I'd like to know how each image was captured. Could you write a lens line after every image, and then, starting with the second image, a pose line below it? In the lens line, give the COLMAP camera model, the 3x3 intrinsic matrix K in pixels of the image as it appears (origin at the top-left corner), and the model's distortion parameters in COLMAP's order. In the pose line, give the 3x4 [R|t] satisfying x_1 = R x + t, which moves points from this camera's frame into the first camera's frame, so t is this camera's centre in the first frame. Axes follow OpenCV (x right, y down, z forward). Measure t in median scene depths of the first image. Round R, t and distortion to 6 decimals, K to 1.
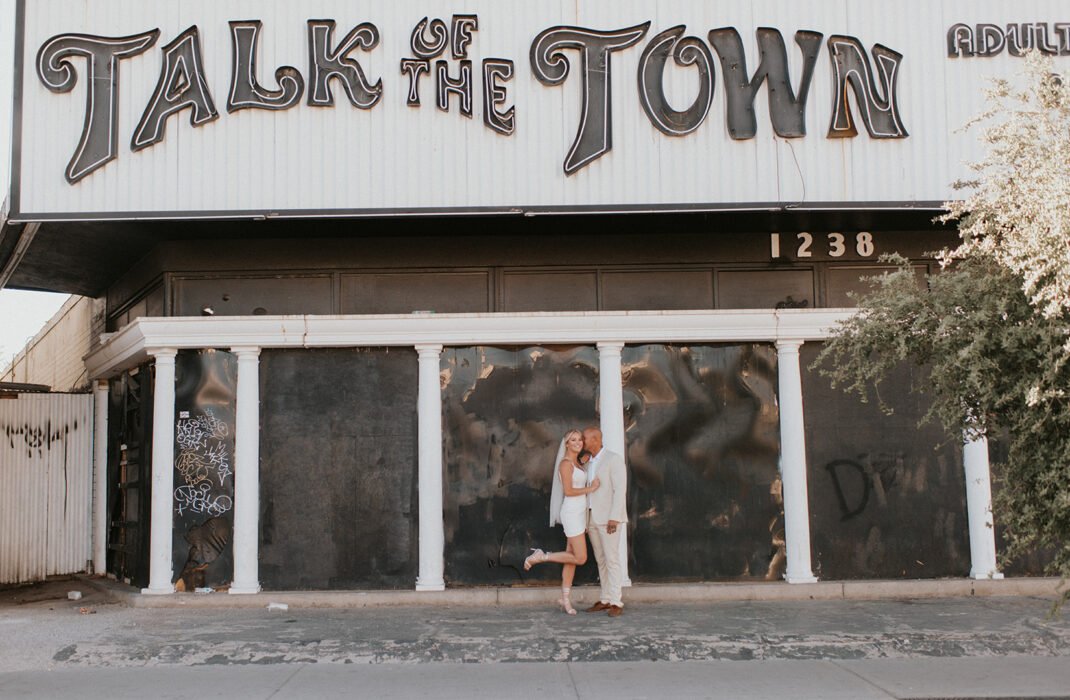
lens RADIAL K [[1237.0, 0, 534.8], [0, 1237.0, 349.4], [0, 0, 1]] dist [0.002561, 0.011980]
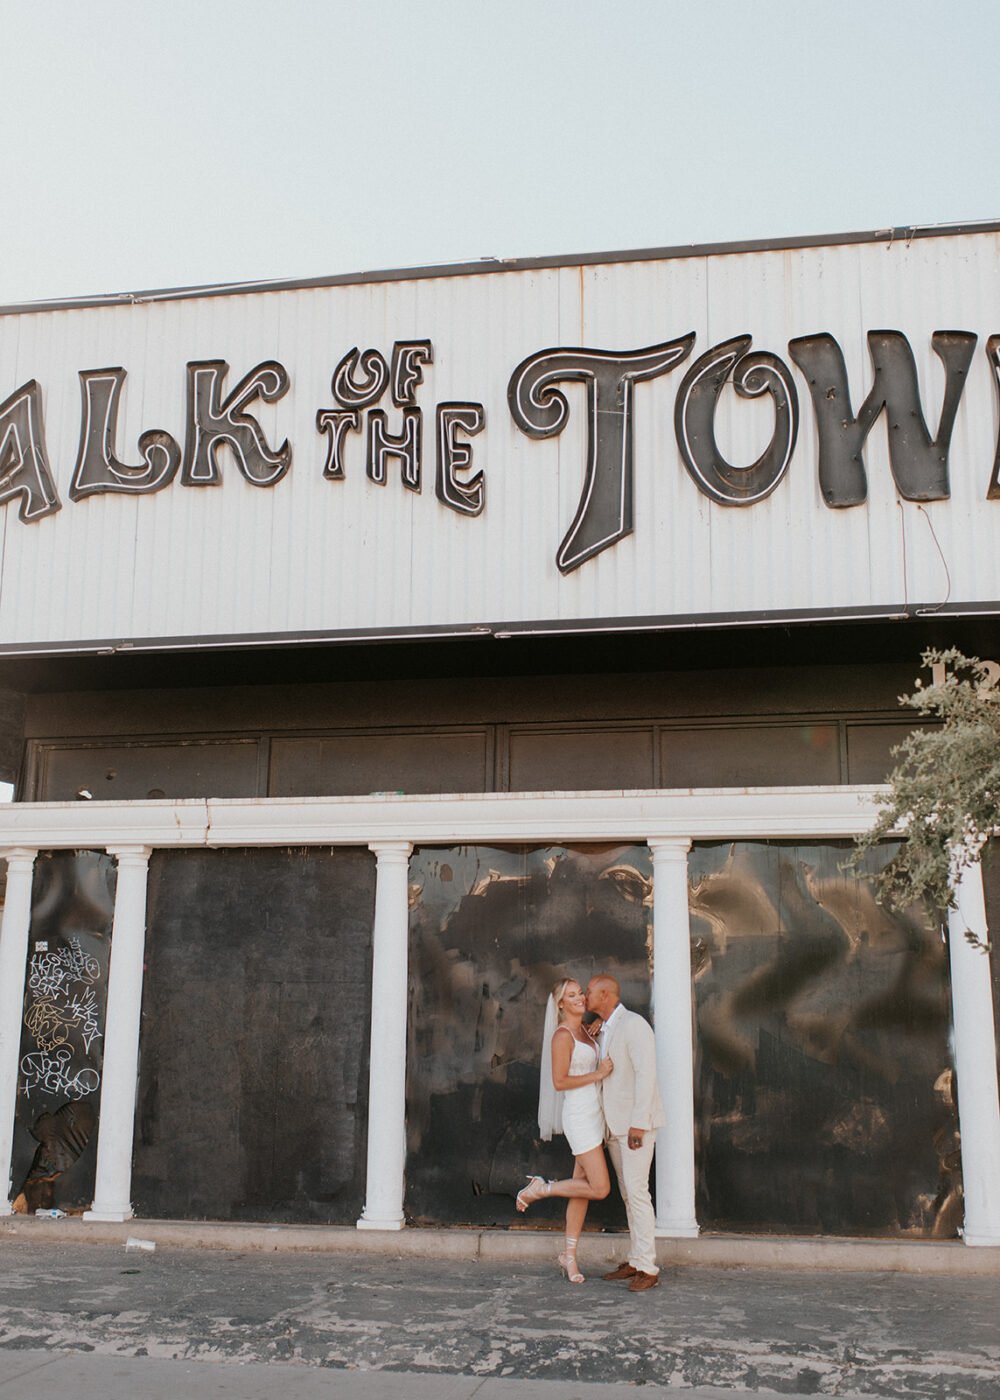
lens RADIAL K [[1611.4, 0, 500.4], [0, 1611.4, 701.0], [0, 0, 1]] dist [-0.000452, 0.010525]
pose [[0.978819, -0.019558, -0.203791, 0.159918], [-0.002205, 0.994361, -0.106021, 0.012842], [0.204716, 0.104224, 0.973257, 0.186888]]
